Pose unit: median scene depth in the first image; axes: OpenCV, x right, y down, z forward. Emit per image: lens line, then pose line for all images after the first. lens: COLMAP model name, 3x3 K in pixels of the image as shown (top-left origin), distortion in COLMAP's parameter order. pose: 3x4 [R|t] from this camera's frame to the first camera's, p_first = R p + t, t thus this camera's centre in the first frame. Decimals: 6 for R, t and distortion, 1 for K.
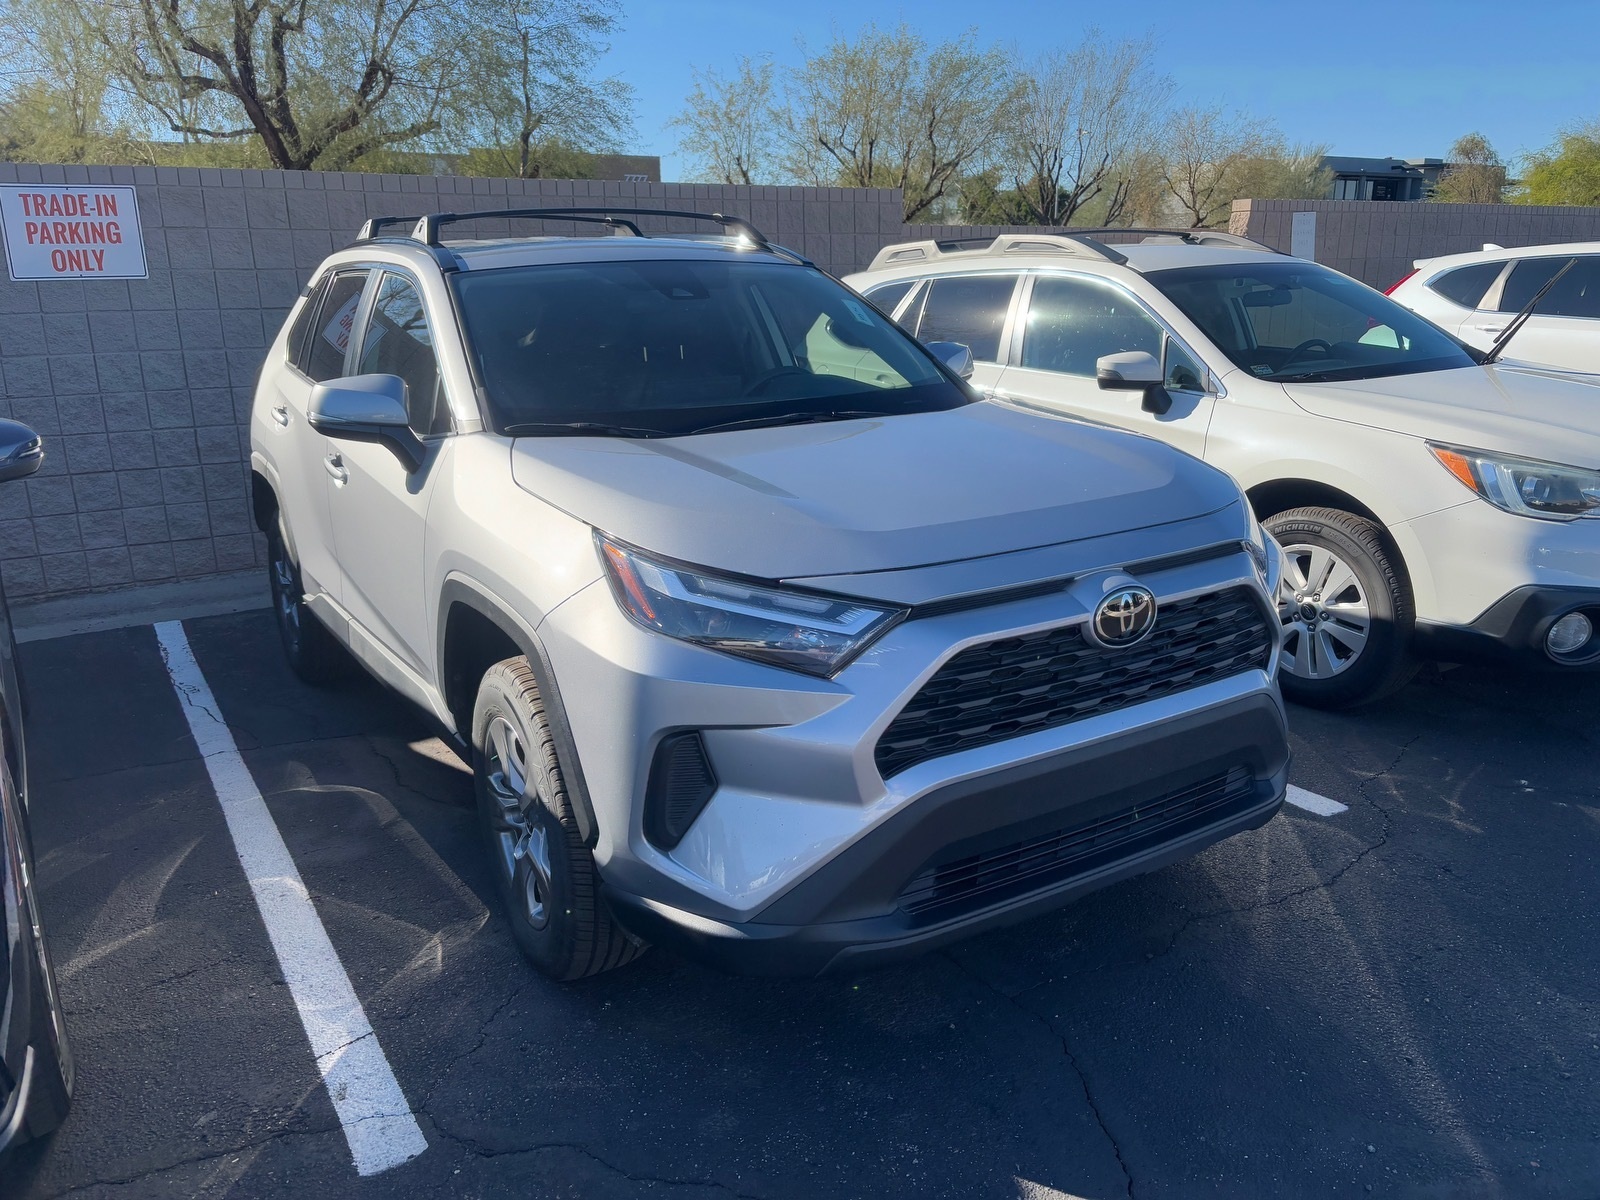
lens RADIAL K [[1216.8, 0, 800.0], [0, 1216.8, 600.0], [0, 0, 1]] dist [0.002416, 0.000383]
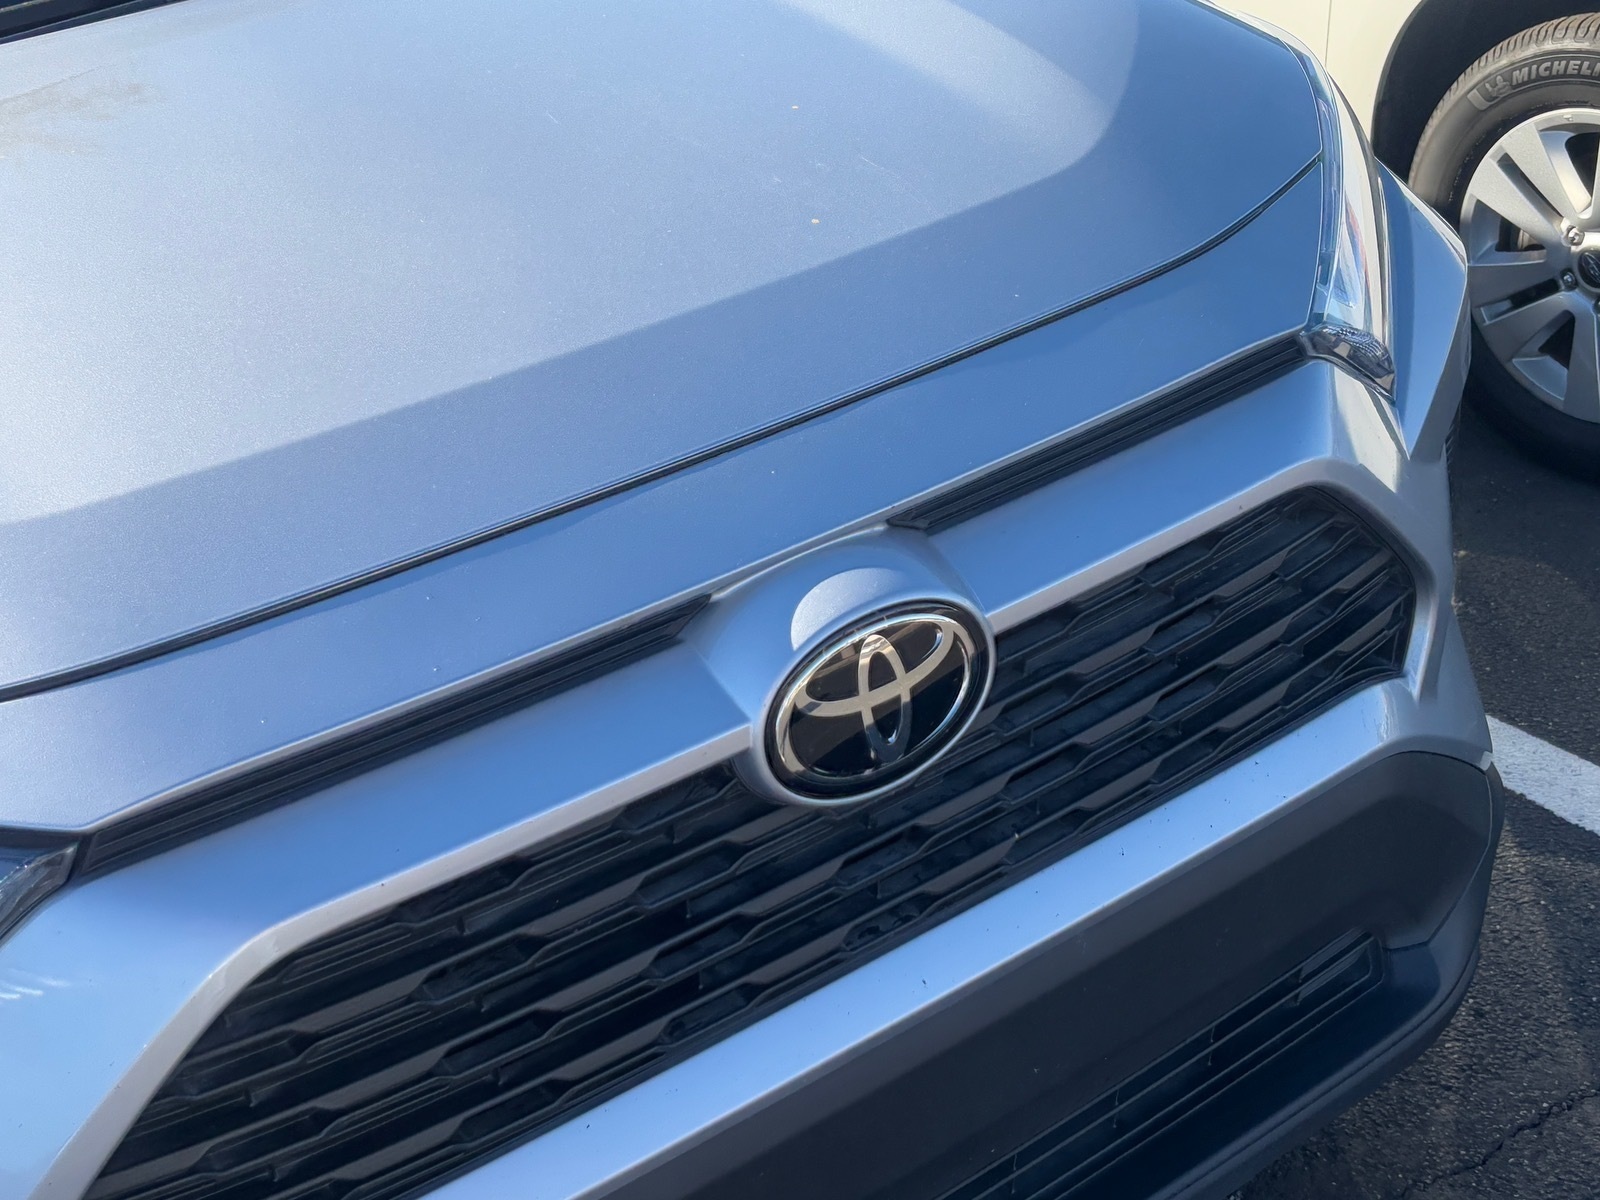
lens RADIAL K [[2057.6, 0, 800.0], [0, 2057.6, 600.0], [0, 0, 1]] dist [0.012552, -0.007317]
pose [[0.994460, -0.103239, -0.019764, 0.258089], [0.104987, 0.966326, 0.234931, -0.135668], [-0.005155, -0.235705, 0.971811, 0.494833]]
